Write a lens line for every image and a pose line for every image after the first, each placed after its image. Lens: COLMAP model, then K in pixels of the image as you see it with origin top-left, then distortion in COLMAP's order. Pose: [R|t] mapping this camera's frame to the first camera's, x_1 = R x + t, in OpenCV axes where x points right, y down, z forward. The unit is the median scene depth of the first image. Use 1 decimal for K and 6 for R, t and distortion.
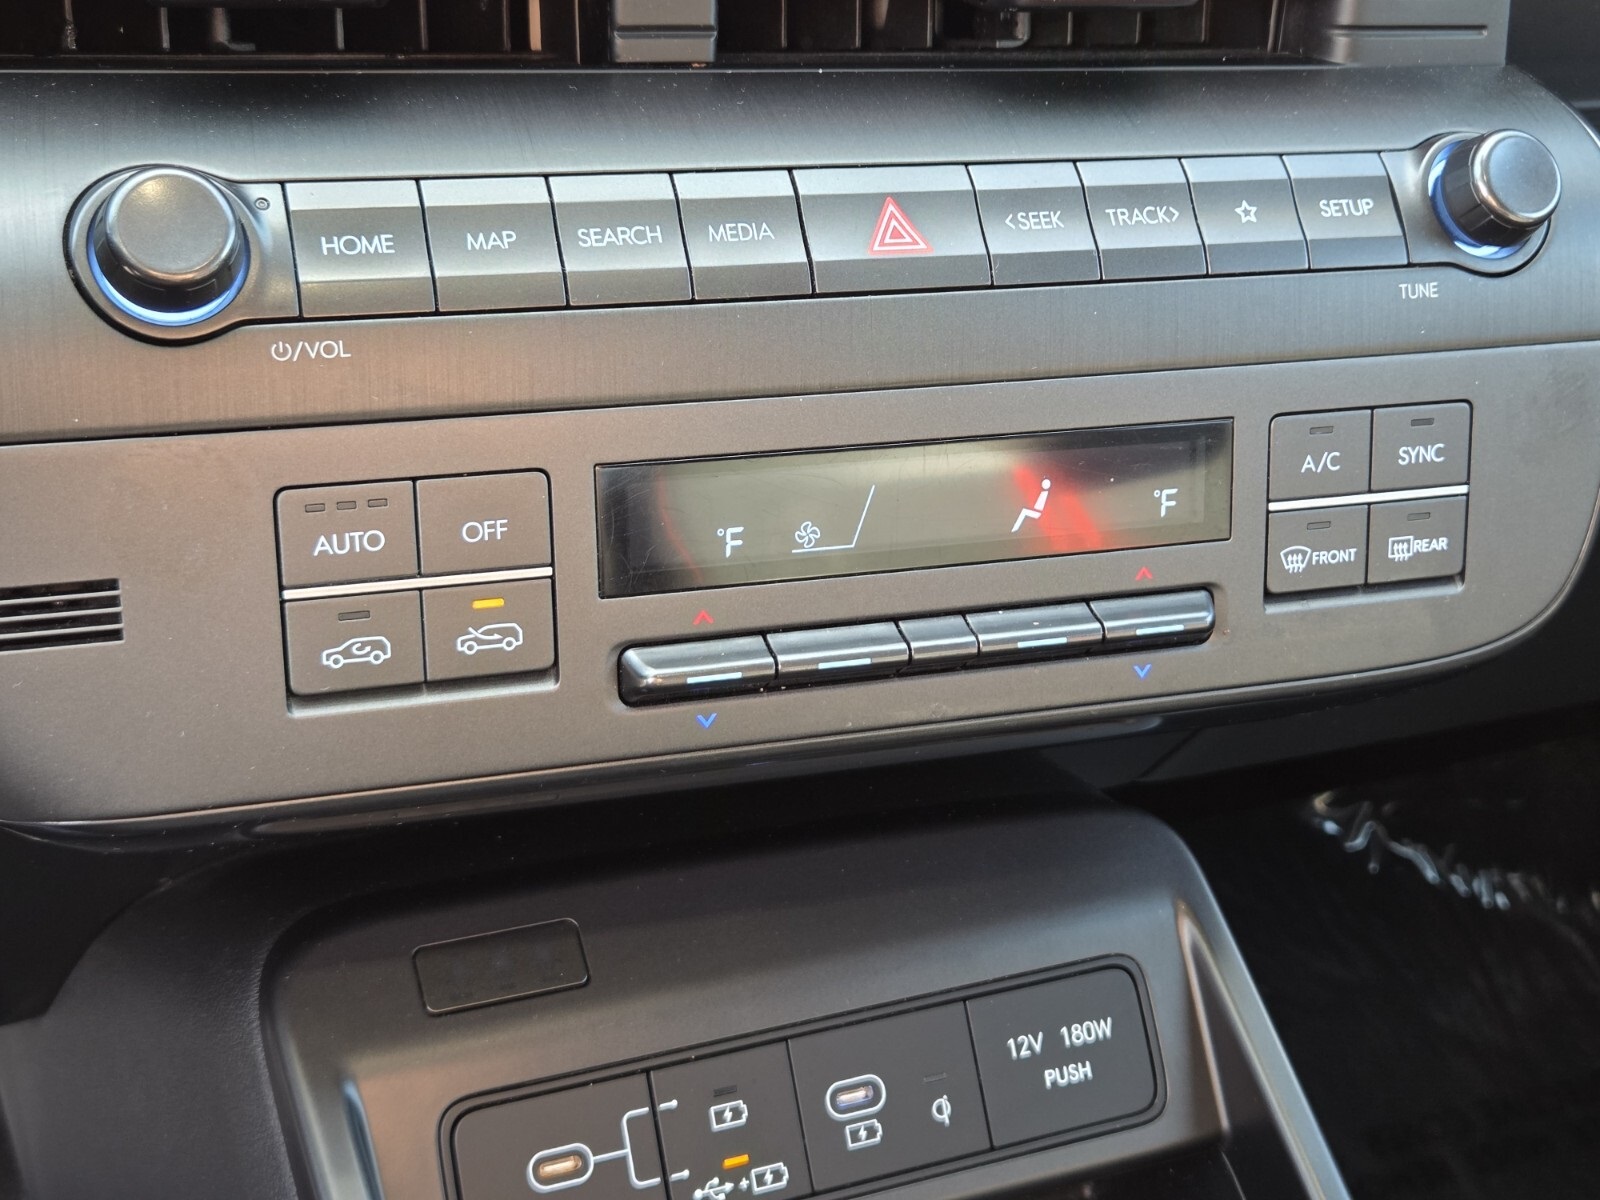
lens RADIAL K [[2219.8, 0, 800.0], [0, 2219.8, 600.0], [0, 0, 1]] dist [0.060630, -0.042724]
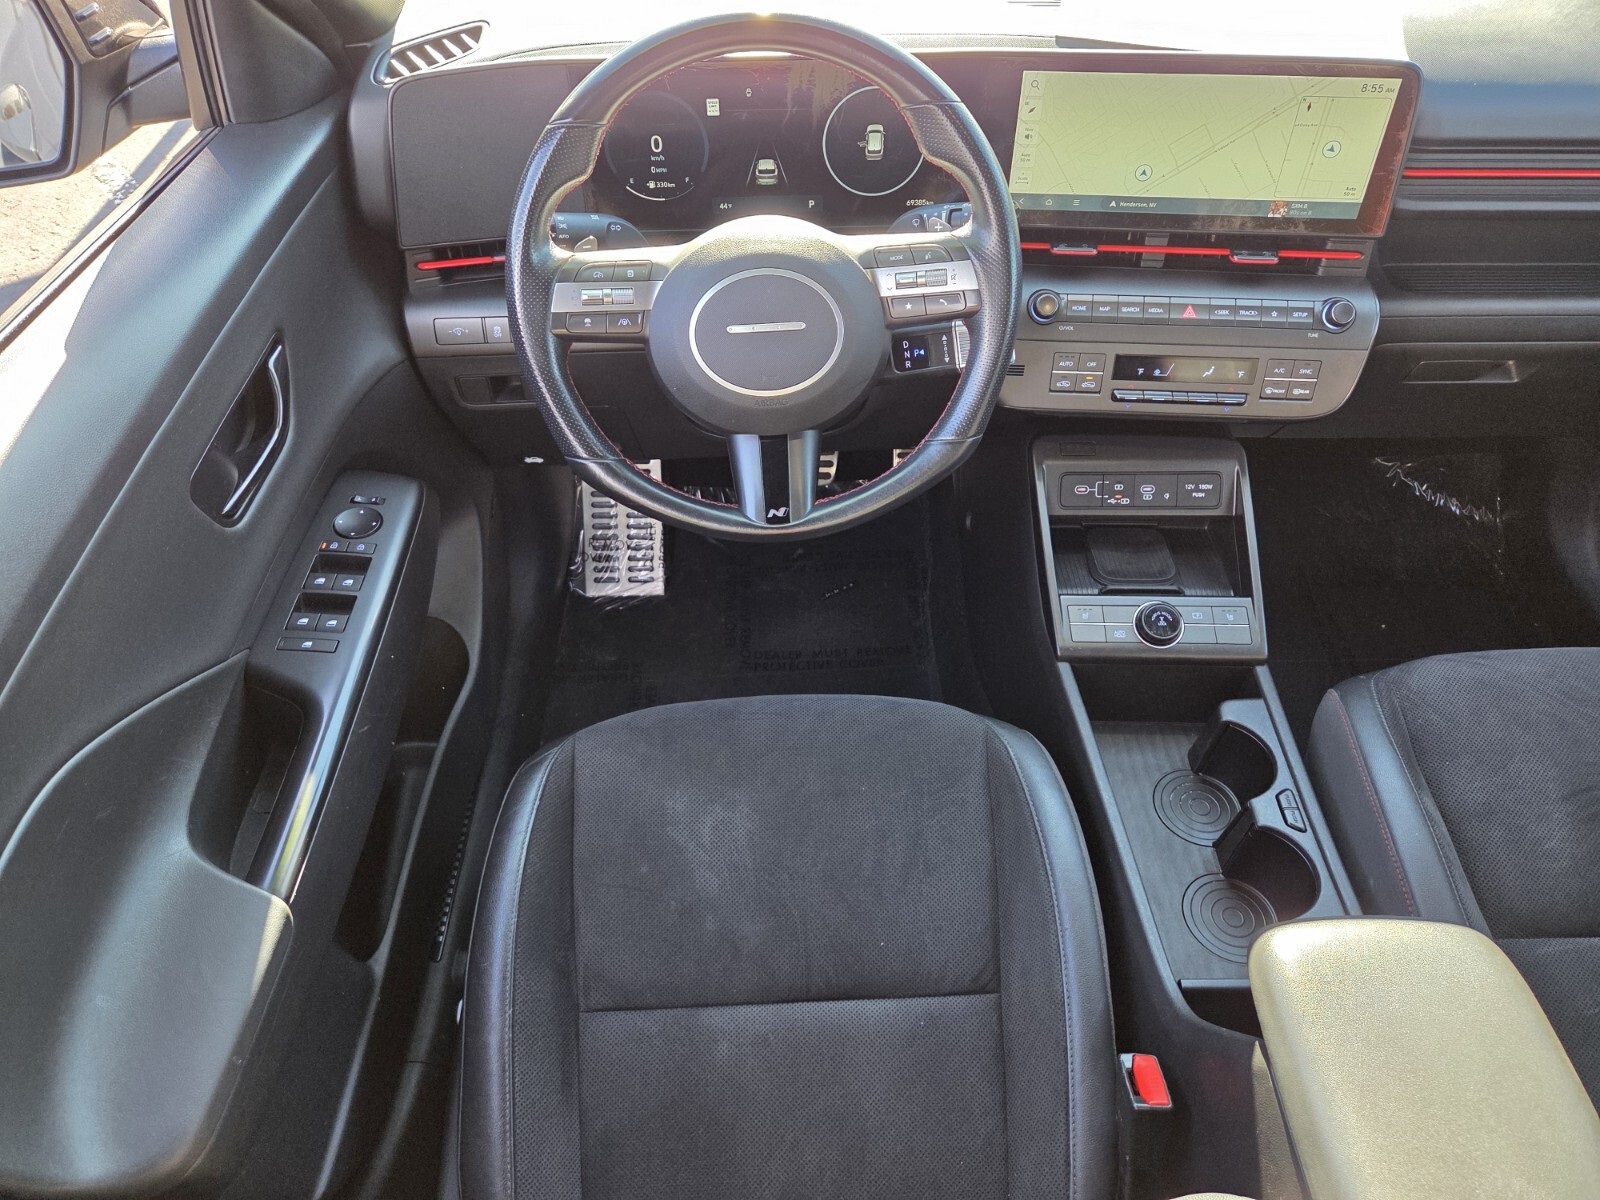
lens RADIAL K [[1074.5, 0, 787.5], [0, 1074.5, 604.0], [0, 0, 1]] dist [0.064906, -0.071179]
pose [[0.903947, 0.231203, -0.359758, 0.242750], [-0.121906, 0.945662, 0.301434, -0.164587], [0.409902, -0.228623, 0.883013, -1.573461]]
